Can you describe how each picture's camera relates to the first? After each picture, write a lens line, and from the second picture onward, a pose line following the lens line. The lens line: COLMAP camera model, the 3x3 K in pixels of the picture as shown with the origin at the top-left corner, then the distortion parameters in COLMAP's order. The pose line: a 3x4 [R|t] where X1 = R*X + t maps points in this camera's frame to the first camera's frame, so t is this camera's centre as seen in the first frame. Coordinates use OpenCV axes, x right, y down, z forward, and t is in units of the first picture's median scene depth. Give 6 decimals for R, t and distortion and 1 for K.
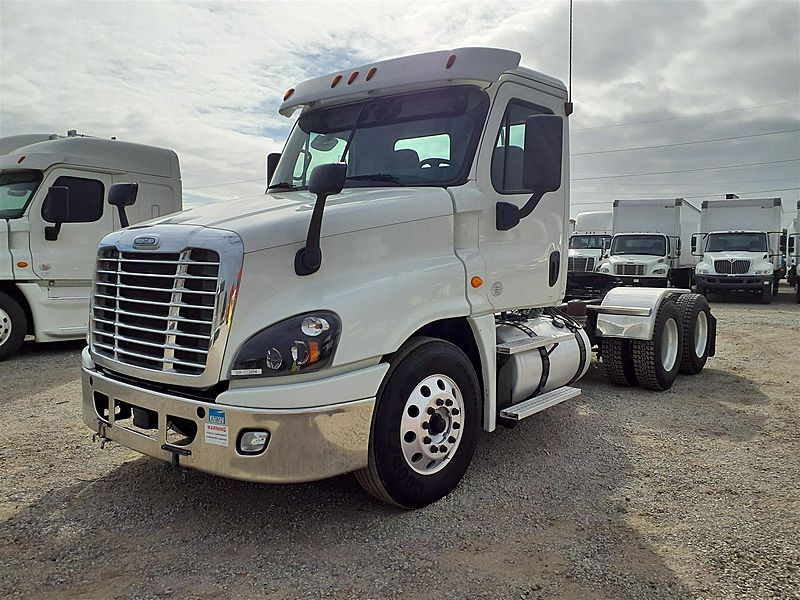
lens RADIAL K [[663.9, 0, 403.3], [0, 663.9, 312.9], [0, 0, 1]] dist [0.000634, -0.000703]
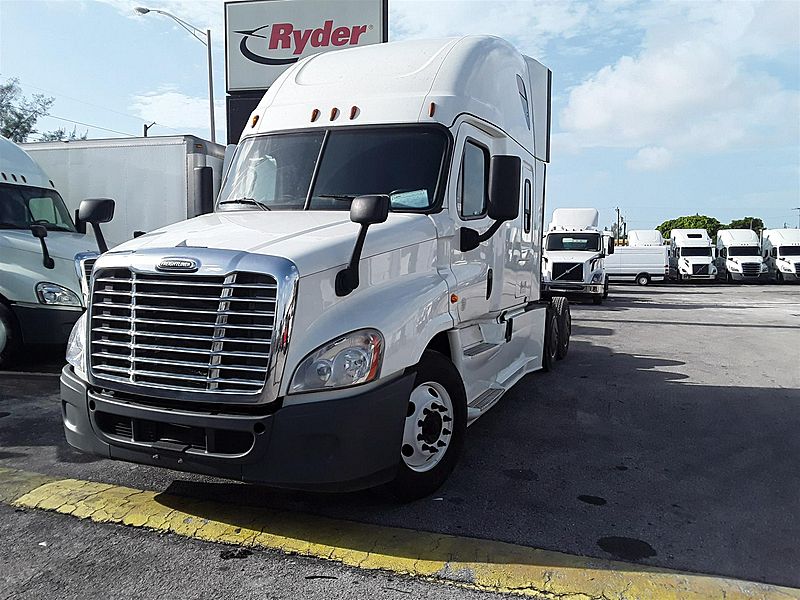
lens RADIAL K [[663.9, 0, 403.3], [0, 663.9, 312.9], [0, 0, 1]] dist [0.000634, -0.000703]
pose [[0.953438, -0.019561, 0.300954, -0.343929], [0.020974, 0.999779, -0.001462, -0.022886], [-0.300859, 0.007706, 0.953637, -0.068969]]
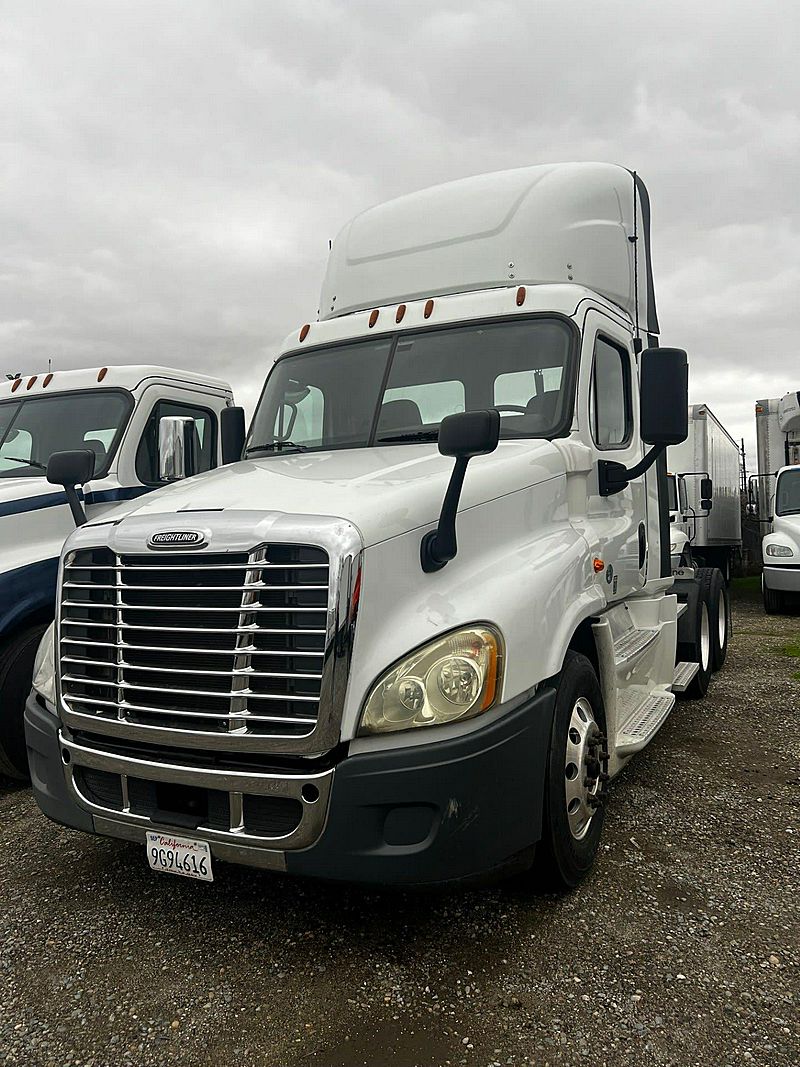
lens RADIAL K [[833.5, 0, 396.7], [0, 833.5, 511.6], [0, 0, 1]] dist [-0.052154, -0.002583]
pose [[0.979959, -0.051582, 0.192406, -0.312550], [0.071487, 0.992617, -0.097985, -0.034392], [-0.185931, 0.109775, 0.976411, 0.132715]]
